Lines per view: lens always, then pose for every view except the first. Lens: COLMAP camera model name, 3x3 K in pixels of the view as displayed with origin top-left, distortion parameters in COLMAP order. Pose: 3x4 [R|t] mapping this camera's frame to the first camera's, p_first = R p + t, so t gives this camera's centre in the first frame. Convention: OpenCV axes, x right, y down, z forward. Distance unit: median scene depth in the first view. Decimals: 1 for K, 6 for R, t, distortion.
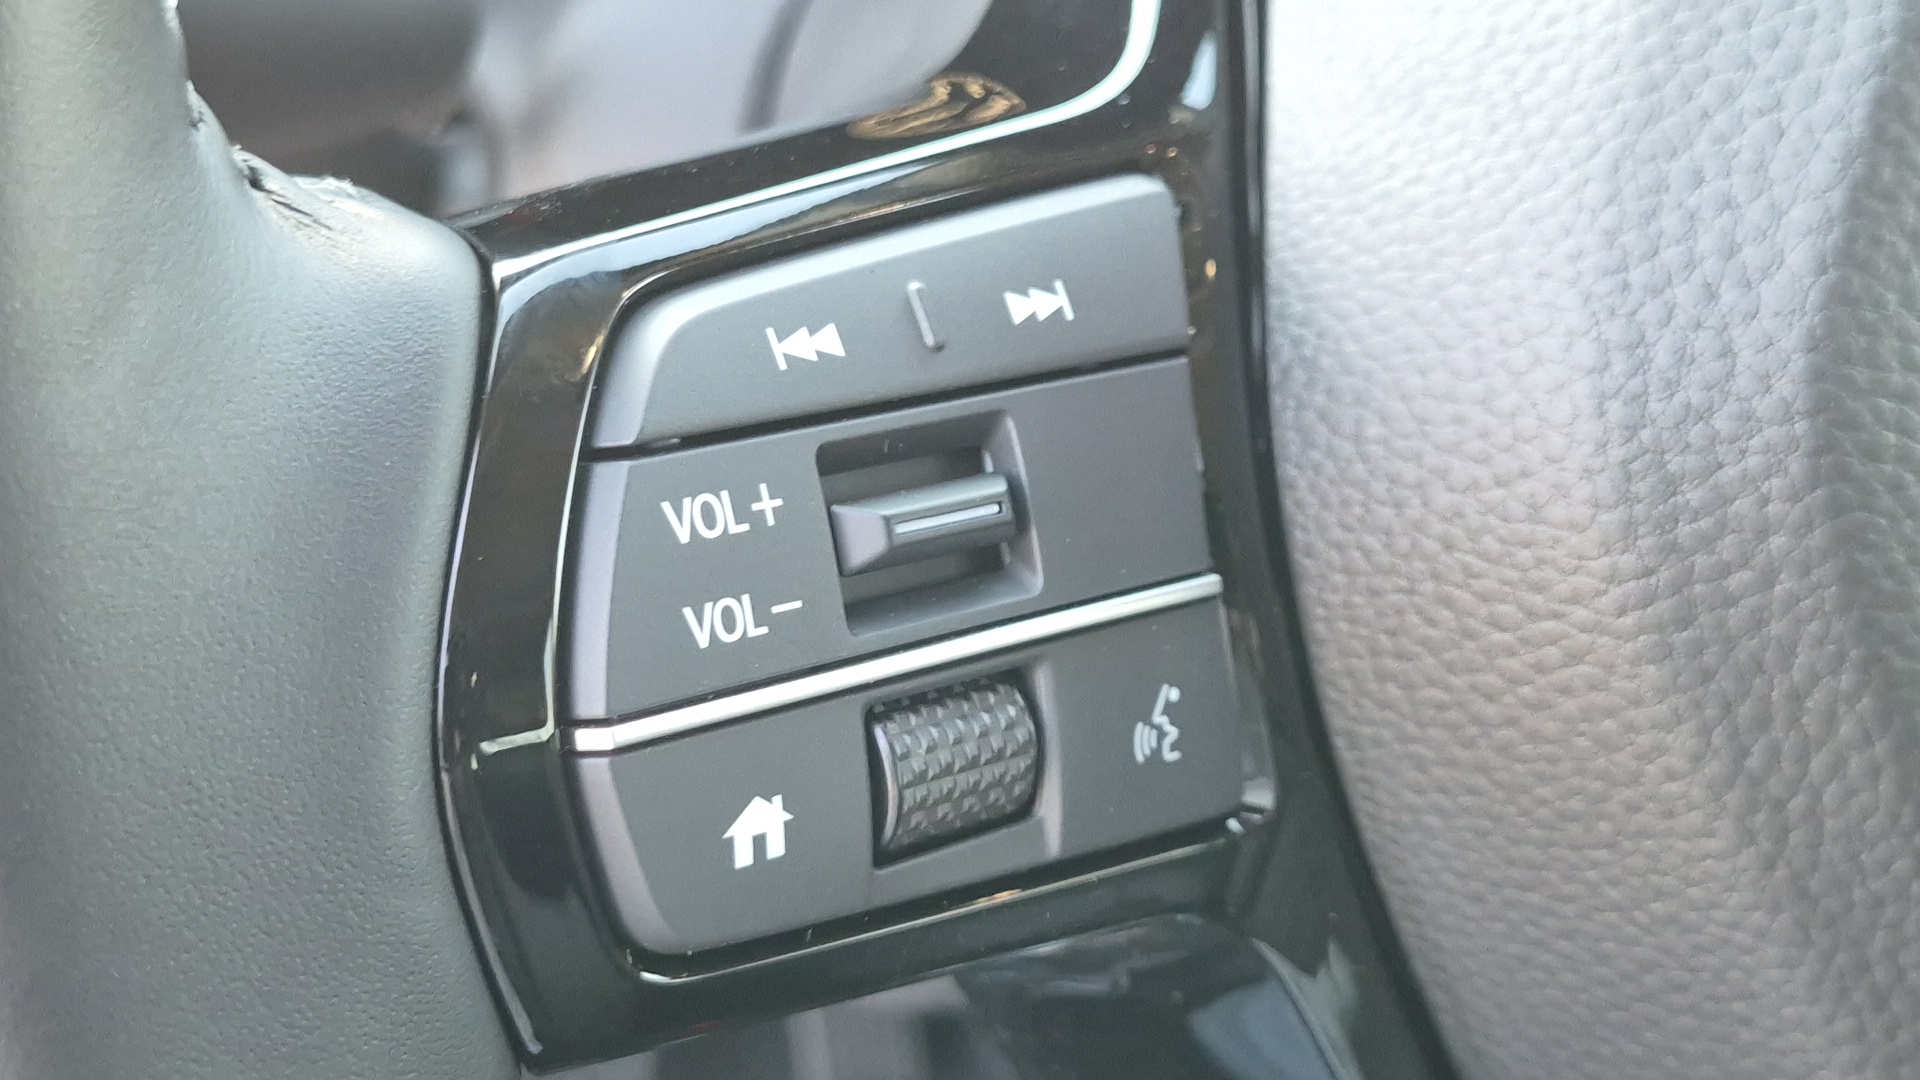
lens RADIAL K [[2534.1, 0, 961.1], [0, 2534.1, 539.8], [0, 0, 1]] dist [-0.004079, 0.000000]
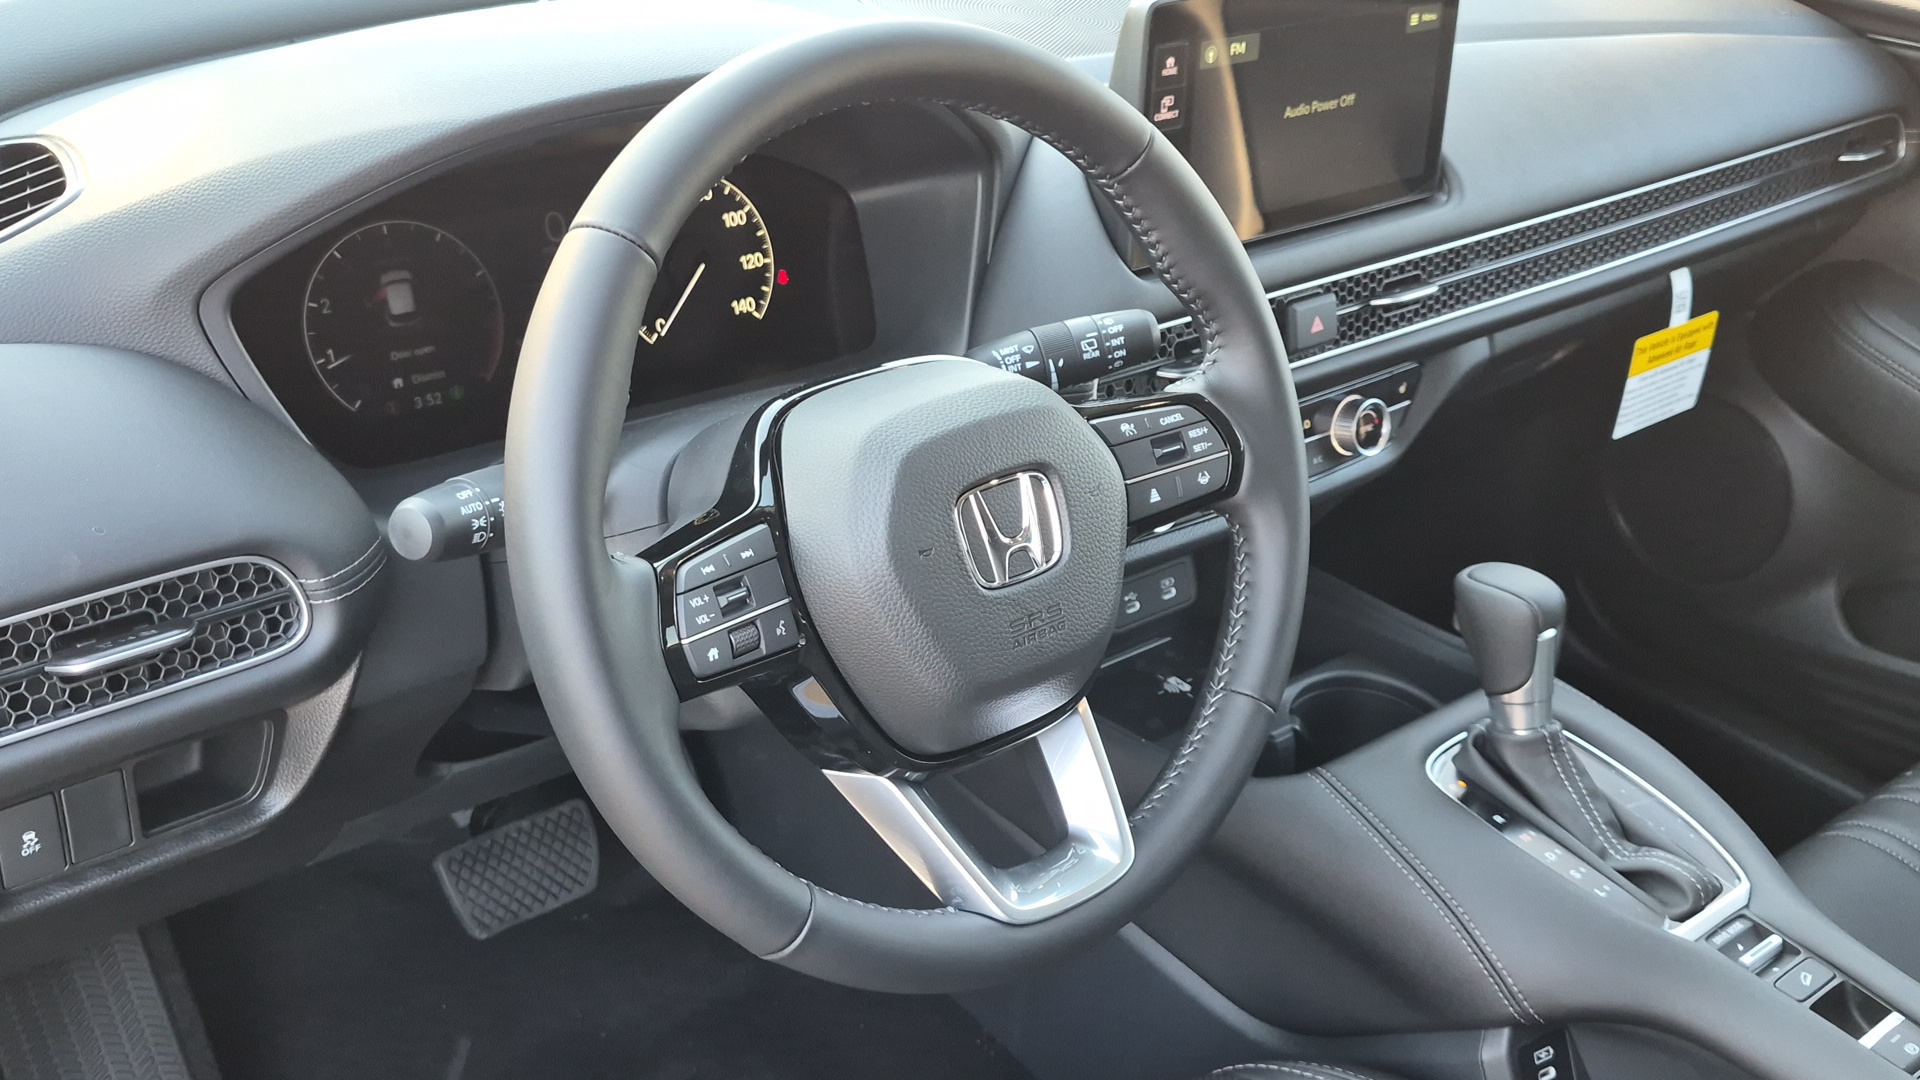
lens RADIAL K [[1963.2, 0, 965.8], [0, 1963.2, 545.9], [0, 0, 1]] dist [0.085027, 0.000000]
pose [[0.978186, -0.144368, 0.149362, -0.144676], [0.146649, 0.989179, -0.004311, -0.025453], [-0.147124, 0.026121, 0.988773, -3.407722]]
